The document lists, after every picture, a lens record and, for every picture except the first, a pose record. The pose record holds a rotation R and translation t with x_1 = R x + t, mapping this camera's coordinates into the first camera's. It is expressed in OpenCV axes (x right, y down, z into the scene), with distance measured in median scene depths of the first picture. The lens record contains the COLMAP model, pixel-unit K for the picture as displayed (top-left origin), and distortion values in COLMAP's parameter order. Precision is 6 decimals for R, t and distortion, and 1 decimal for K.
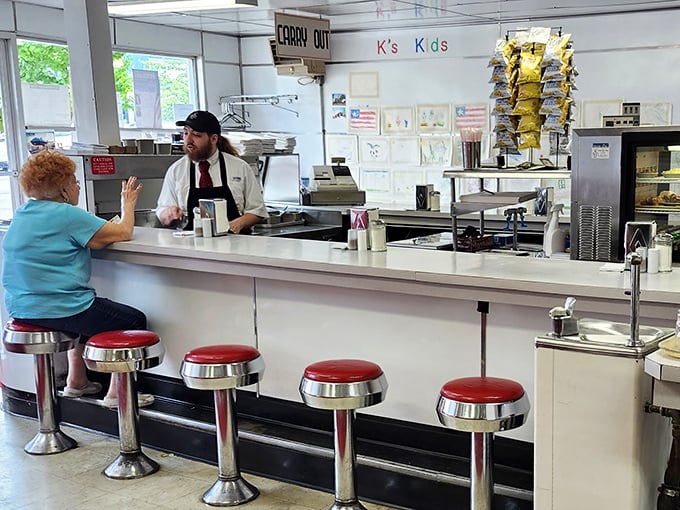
lens RADIAL K [[734.2, 0, 340.0], [0, 734.2, 255.0], [0, 0, 1]] dist [0.000890, 0.000467]
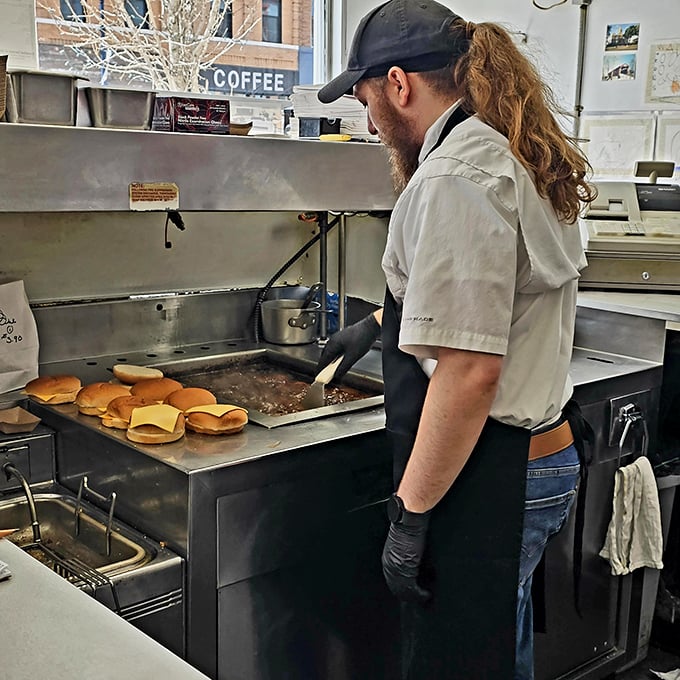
lens RADIAL K [[950.3, 0, 340.0], [0, 950.3, 340.0], [0, 0, 1]] dist [-0.017786, -0.030996]
pose [[0.975487, 0.071671, -0.208057, -0.037574], [-0.060487, 0.996386, 0.059639, -0.046642], [0.211579, -0.045592, 0.976297, 0.373316]]
